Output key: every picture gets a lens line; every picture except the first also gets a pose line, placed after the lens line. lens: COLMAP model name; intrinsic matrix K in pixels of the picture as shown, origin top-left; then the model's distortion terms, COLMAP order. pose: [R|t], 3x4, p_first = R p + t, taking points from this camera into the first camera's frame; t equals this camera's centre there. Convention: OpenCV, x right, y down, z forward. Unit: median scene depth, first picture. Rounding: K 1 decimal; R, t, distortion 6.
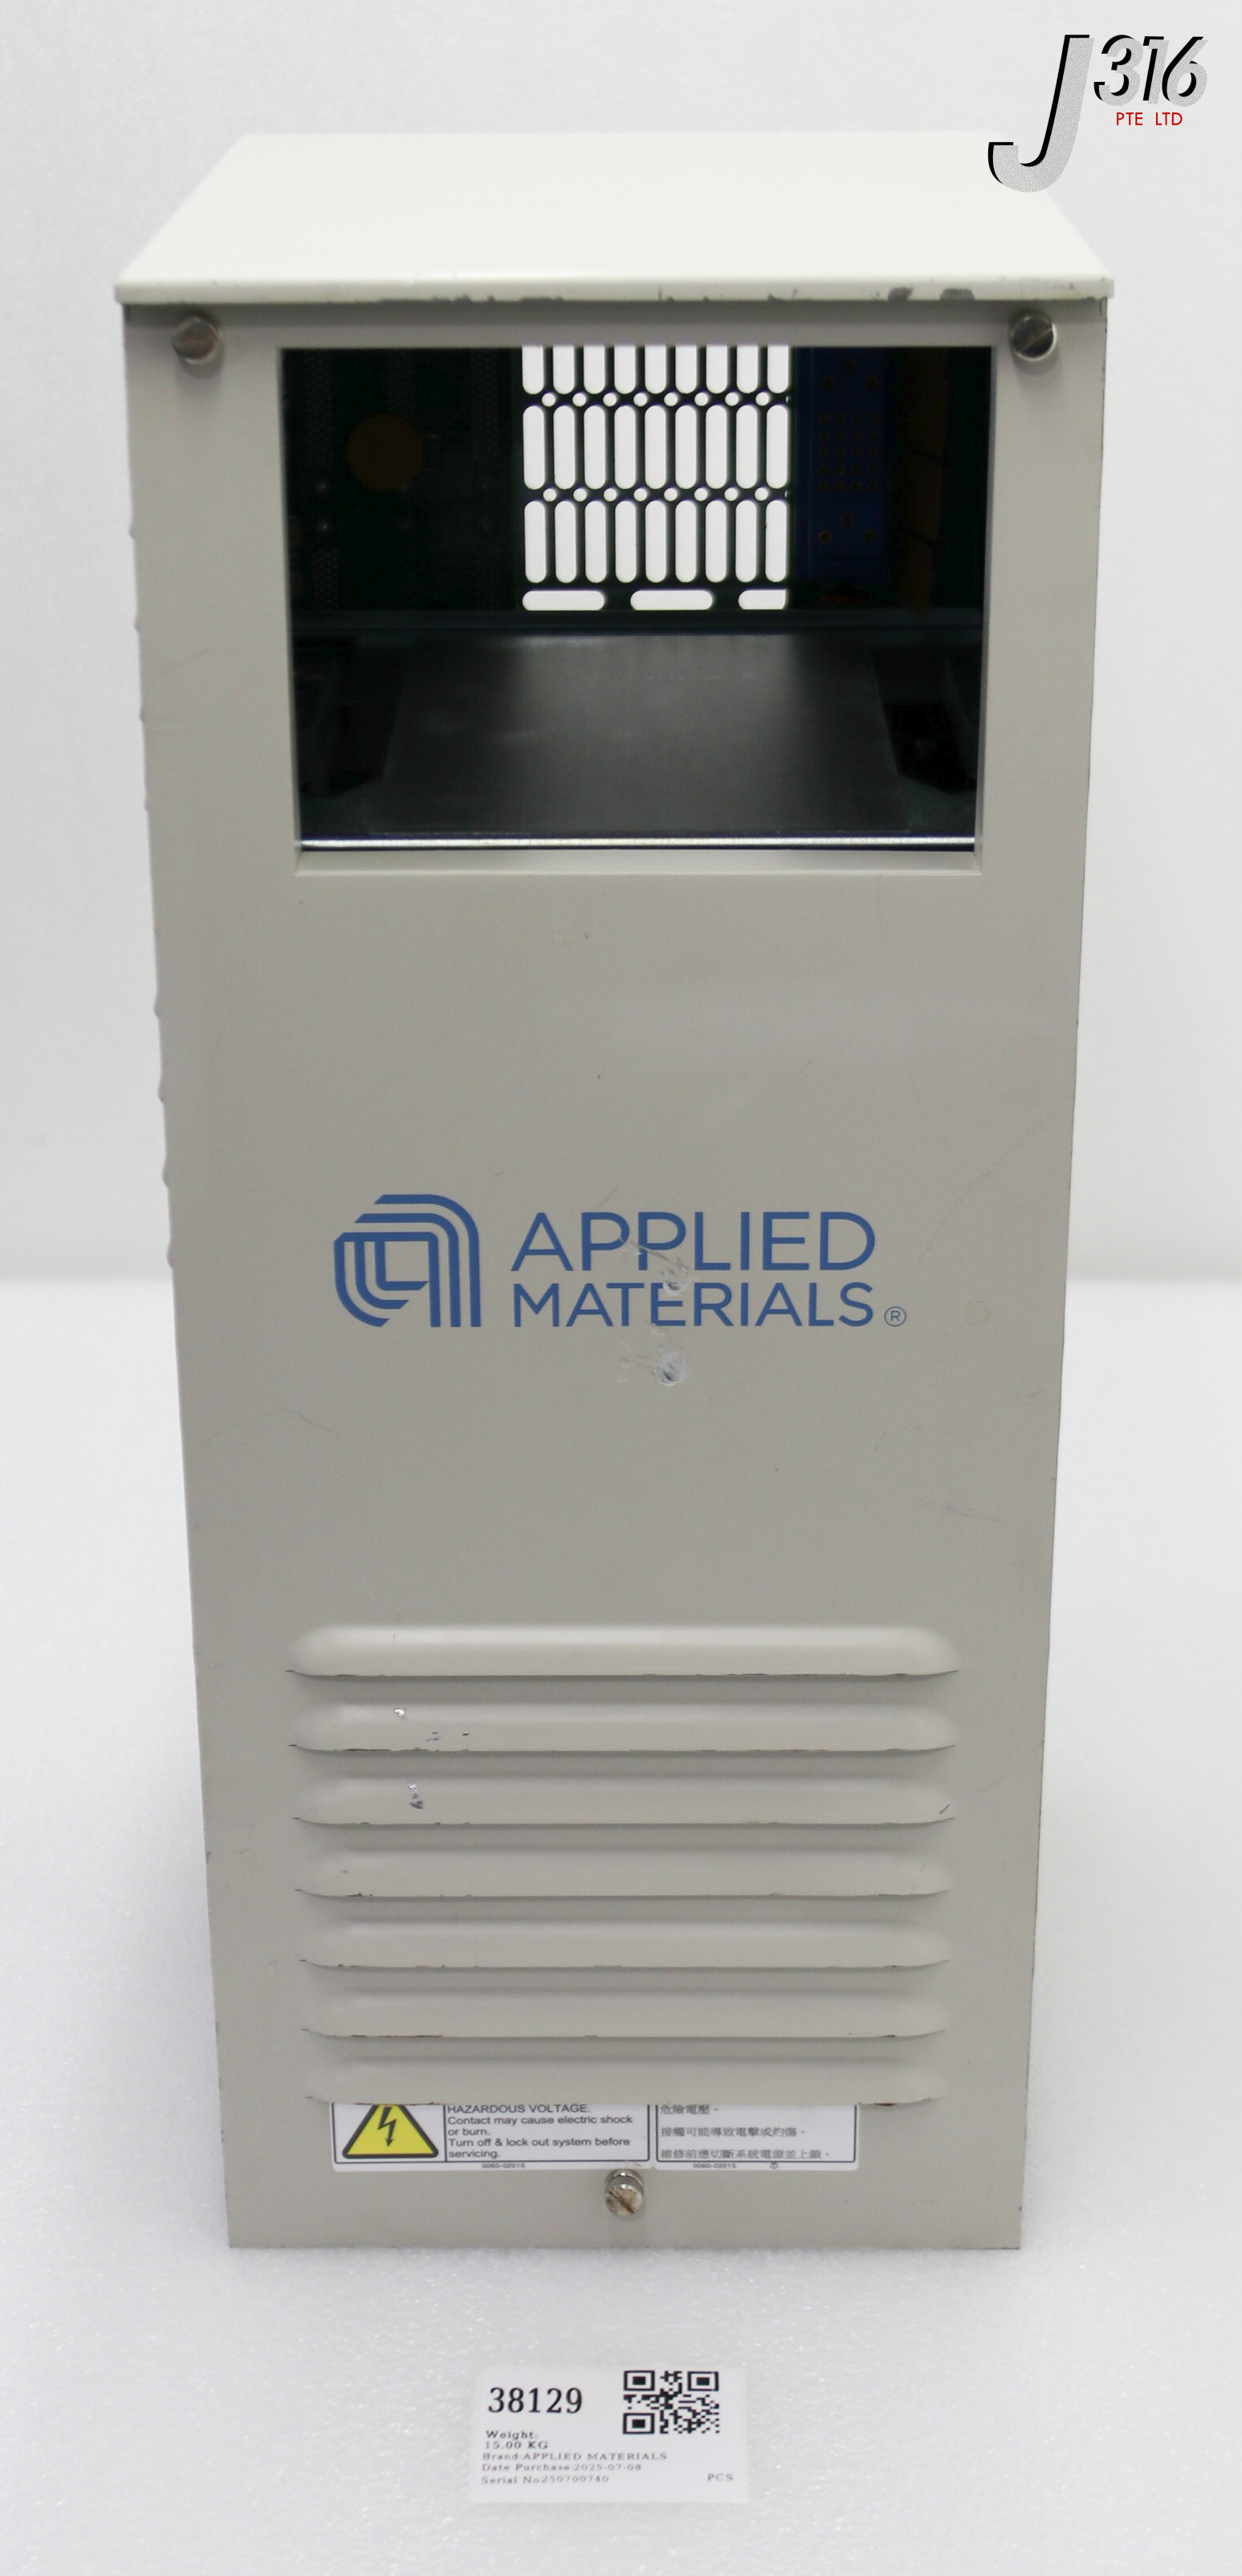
lens RADIAL K [[3441.0, 0, 645.9], [0, 3441.0, 1288.4], [0, 0, 1]] dist [-0.098391, 0.000000]
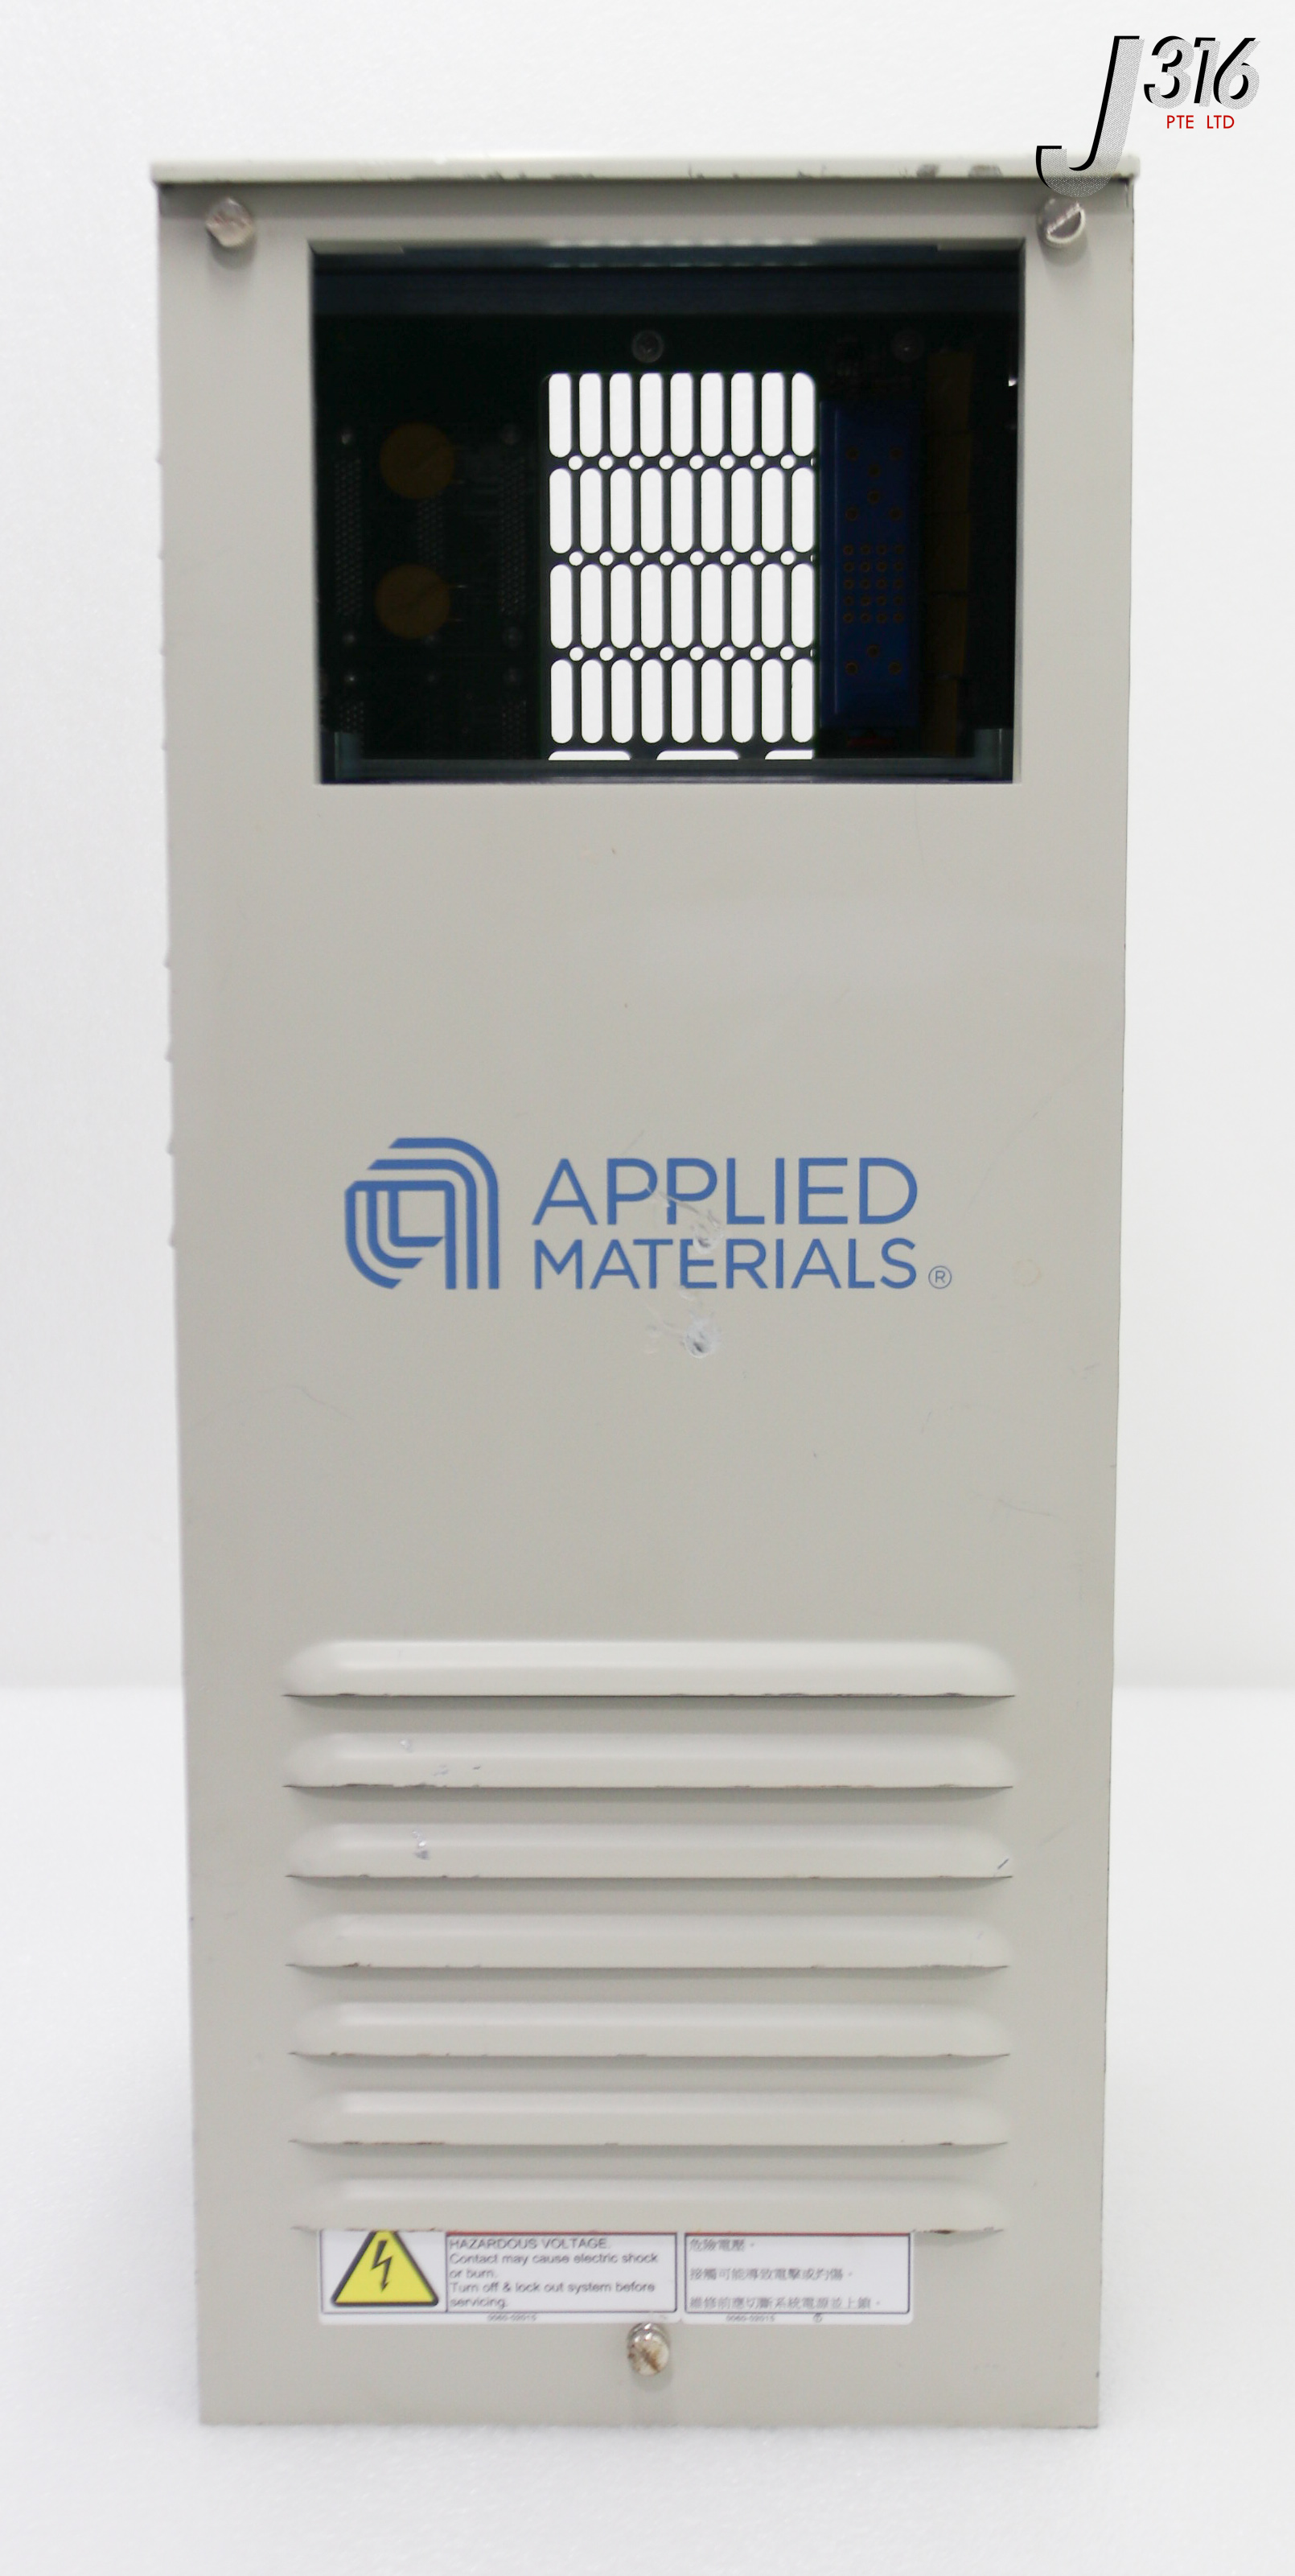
lens RADIAL K [[3402.2, 0, 622.6], [0, 3402.2, 1287.5], [0, 0, 1]] dist [-0.083309, 0.000000]
pose [[0.999933, 0.000634, -0.011538, -0.003379], [-0.003391, 0.970635, -0.240534, 0.223546], [0.011047, 0.240557, 0.970572, 0.093394]]
